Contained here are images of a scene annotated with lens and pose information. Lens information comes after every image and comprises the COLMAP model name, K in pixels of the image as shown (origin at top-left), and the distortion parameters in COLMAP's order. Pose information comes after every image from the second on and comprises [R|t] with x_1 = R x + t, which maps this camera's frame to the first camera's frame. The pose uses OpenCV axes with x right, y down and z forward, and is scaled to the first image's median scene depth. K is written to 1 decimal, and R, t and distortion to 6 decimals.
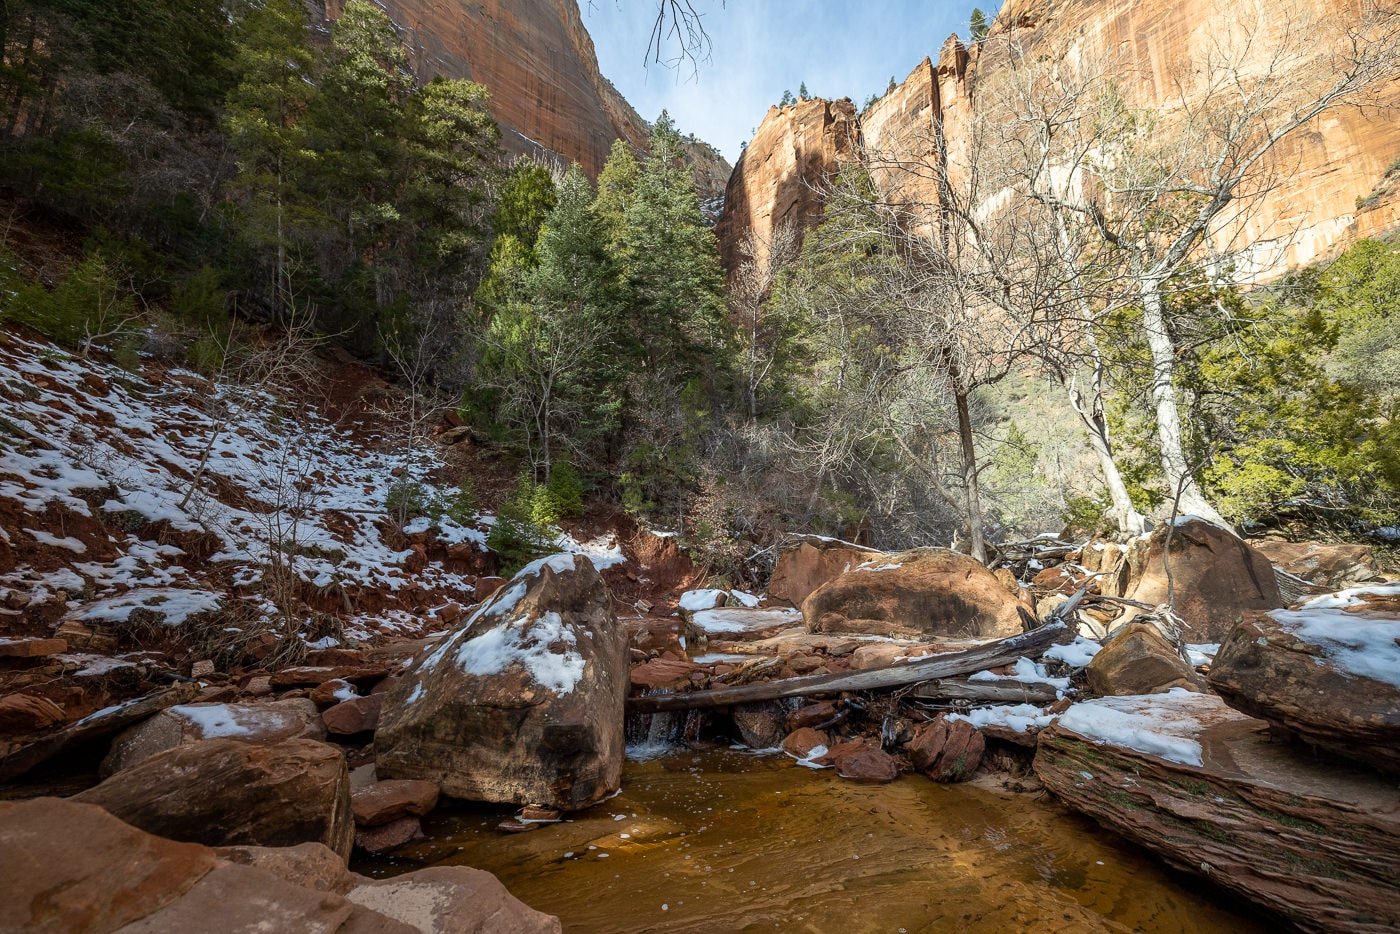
lens RADIAL K [[592.0, 0, 700.0], [0, 592.0, 467.0], [0, 0, 1]] dist [0.003017, 0.000355]
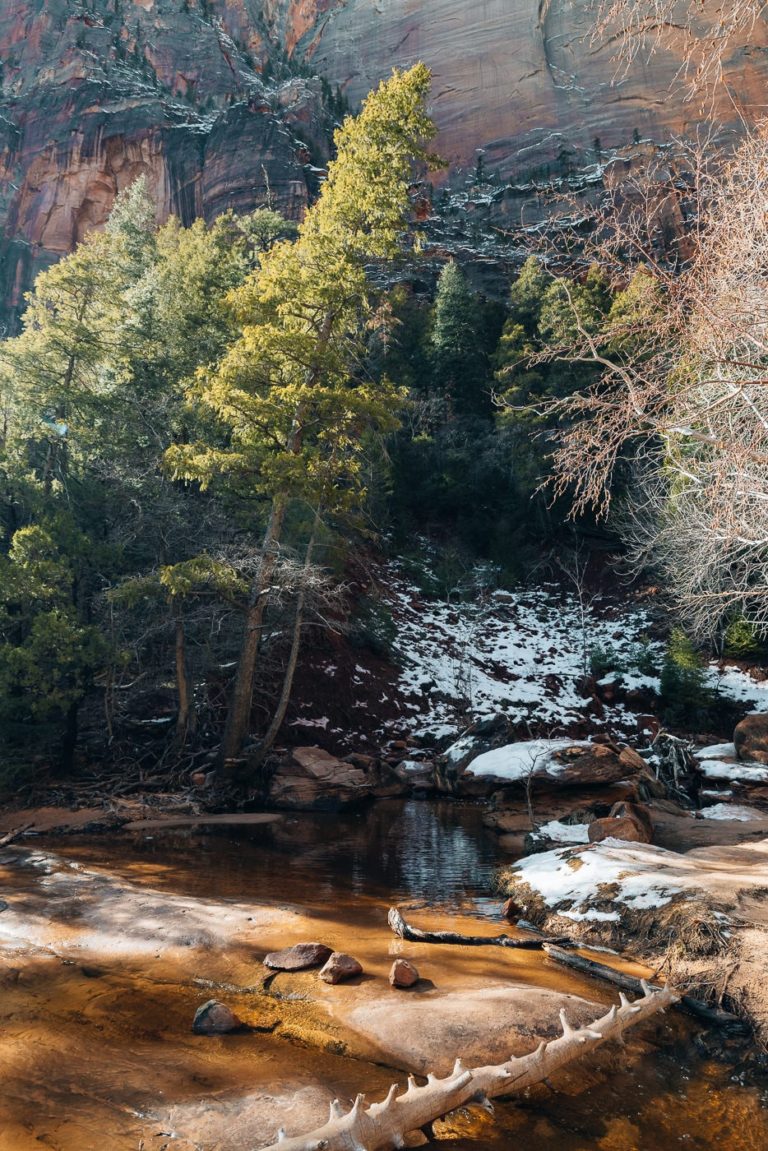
lens RADIAL K [[486.7, 0, 384.0], [0, 486.7, 575.5], [0, 0, 1]] dist [0.003017, 0.000355]
pose [[0.525079, -0.248517, -0.813960, 0.340926], [0.175147, 0.967497, -0.182409, -0.030676], [0.832836, -0.046783, 0.551540, -0.131511]]
